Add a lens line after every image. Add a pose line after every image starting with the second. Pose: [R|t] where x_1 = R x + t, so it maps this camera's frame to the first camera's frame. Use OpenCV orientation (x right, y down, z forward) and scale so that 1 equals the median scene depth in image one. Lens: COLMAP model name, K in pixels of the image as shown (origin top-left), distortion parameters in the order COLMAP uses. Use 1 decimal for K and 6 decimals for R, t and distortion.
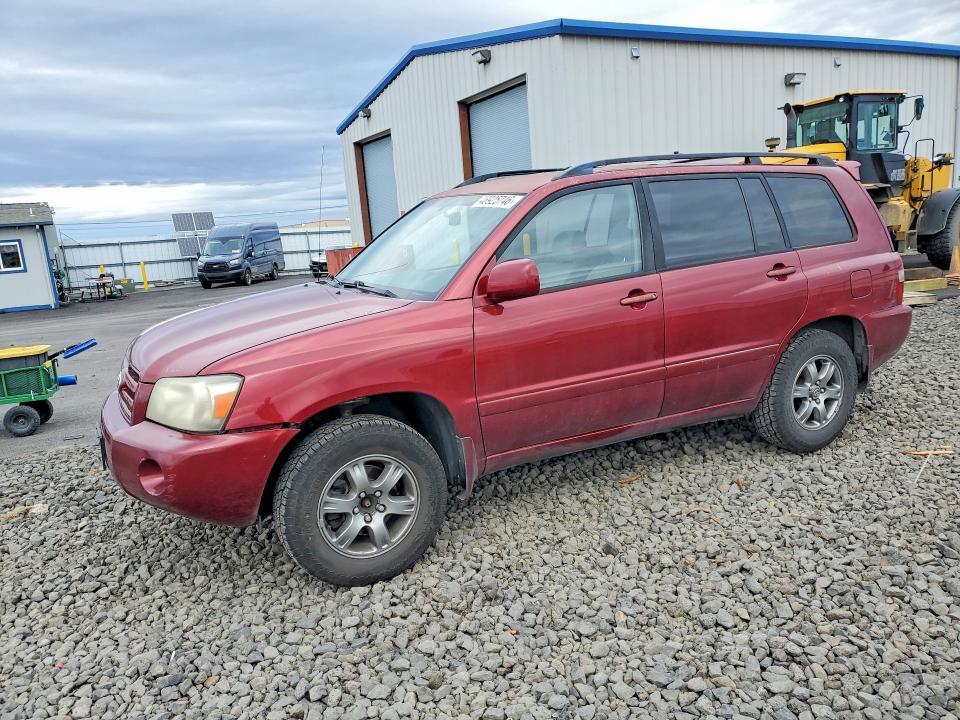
lens RADIAL K [[760.0, 0, 476.5], [0, 760.0, 362.1], [0, 0, 1]] dist [0.050578, 0.017436]
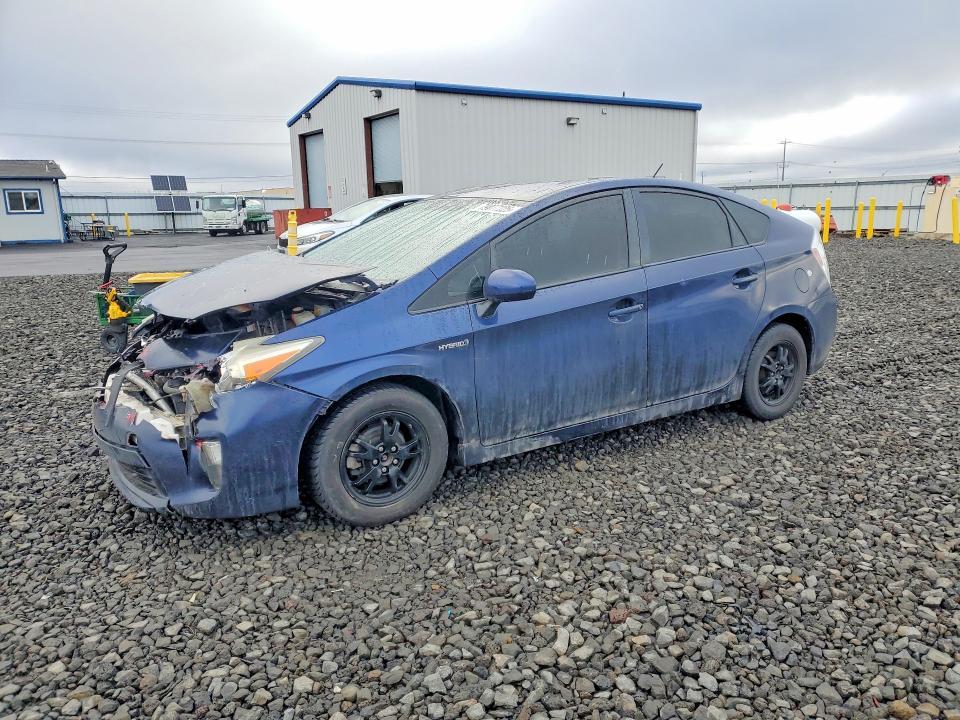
lens RADIAL K [[760.0, 0, 487.1], [0, 760.0, 361.5], [0, 0, 1]] dist [0.050578, 0.017436]
pose [[0.996492, 0.046128, 0.069821, 0.090770], [-0.047883, 0.998573, 0.023667, 0.067421], [-0.068629, -0.026927, 0.997279, -0.375729]]
